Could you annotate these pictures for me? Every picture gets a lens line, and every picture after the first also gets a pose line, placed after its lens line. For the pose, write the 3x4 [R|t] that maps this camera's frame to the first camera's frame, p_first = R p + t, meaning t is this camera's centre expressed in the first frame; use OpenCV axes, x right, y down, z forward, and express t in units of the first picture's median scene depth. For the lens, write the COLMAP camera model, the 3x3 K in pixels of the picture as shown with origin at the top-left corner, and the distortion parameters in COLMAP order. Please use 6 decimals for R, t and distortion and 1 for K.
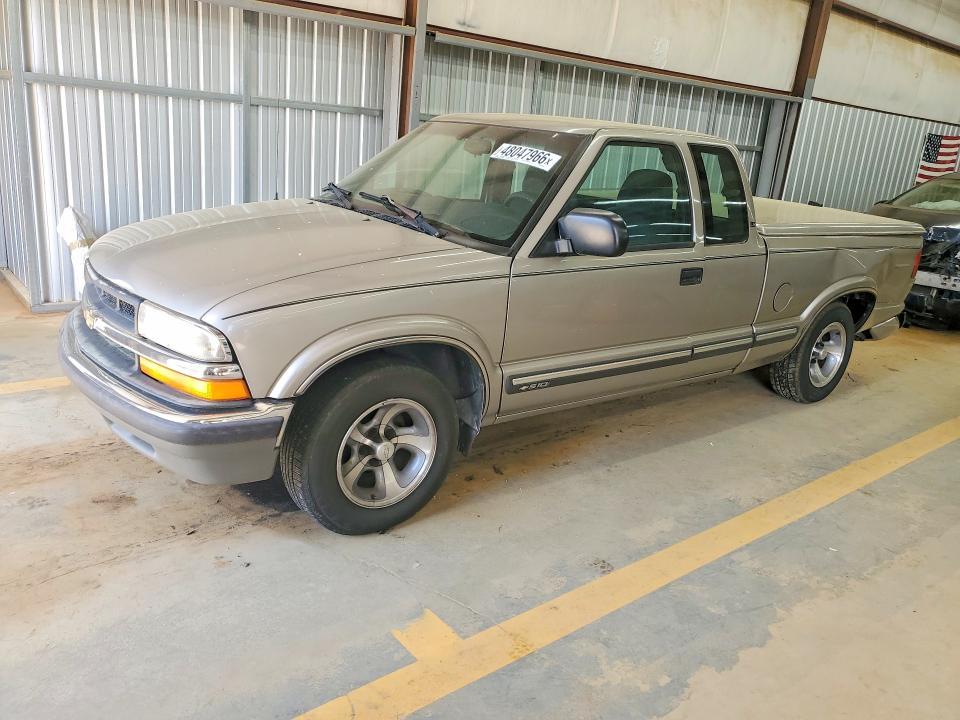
lens RADIAL K [[755.1, 0, 483.0], [0, 755.1, 354.2], [0, 0, 1]] dist [0.020470, -0.000515]
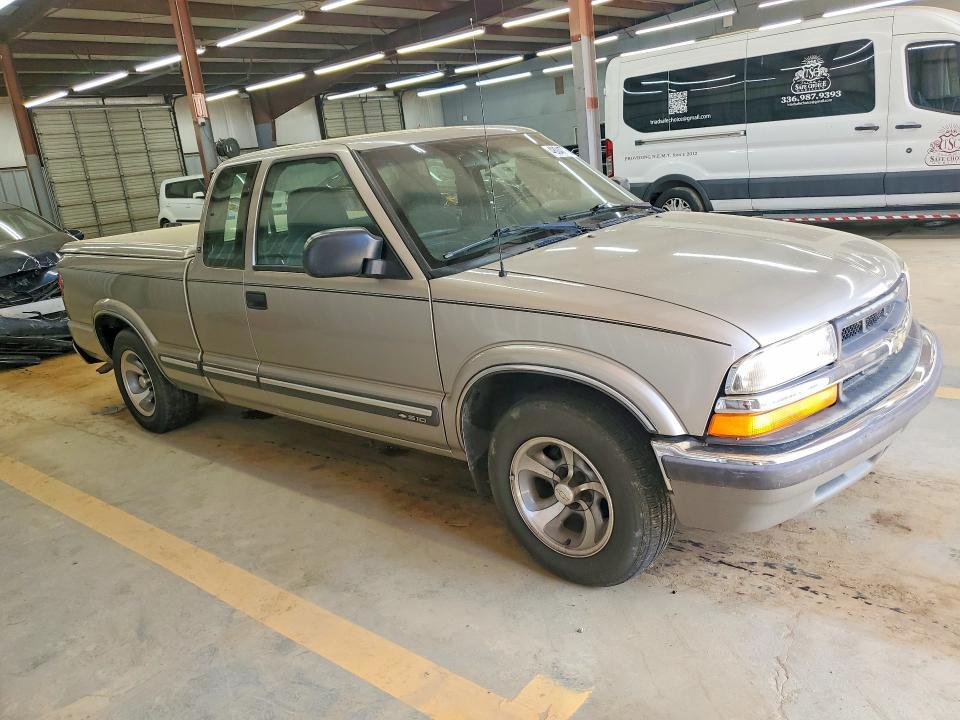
lens RADIAL K [[755.1, 0, 483.0], [0, 755.1, 354.2], [0, 0, 1]] dist [0.020470, -0.000515]
pose [[-0.204123, -0.322434, 0.924322, -0.346958], [0.372036, 0.847808, 0.377902, -0.154459], [-0.905496, 0.421020, -0.053100, 0.415392]]
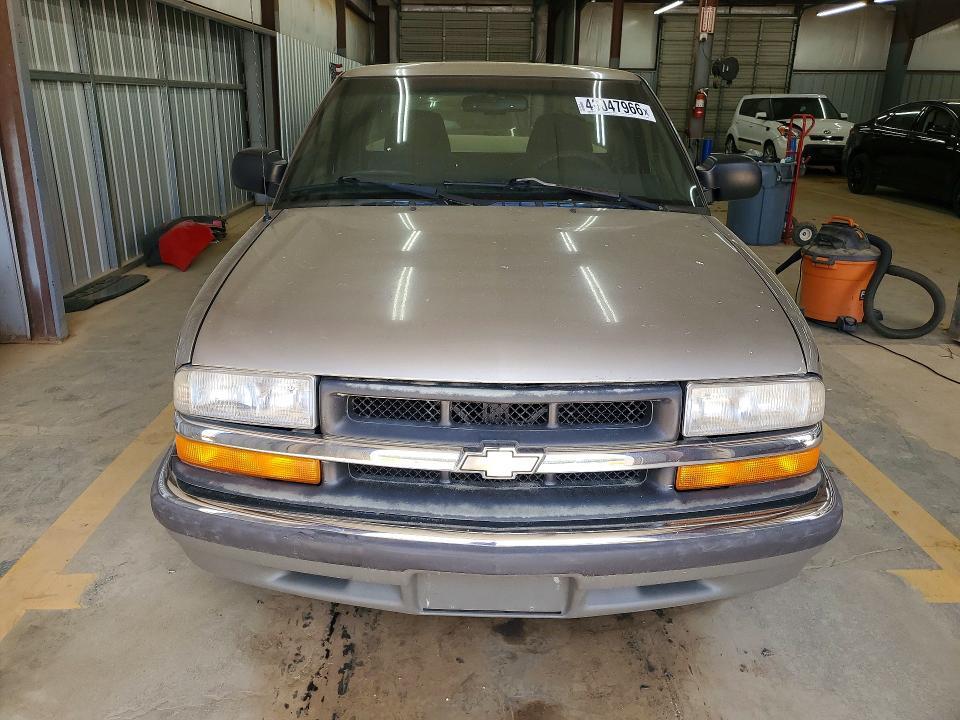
lens RADIAL K [[755.1, 0, 483.0], [0, 755.1, 354.2], [0, 0, 1]] dist [0.020470, -0.000515]
pose [[0.617638, -0.327995, 0.714803, -0.250724], [0.268973, 0.942172, 0.199915, -0.067513], [-0.739038, 0.068787, 0.670143, 0.171645]]
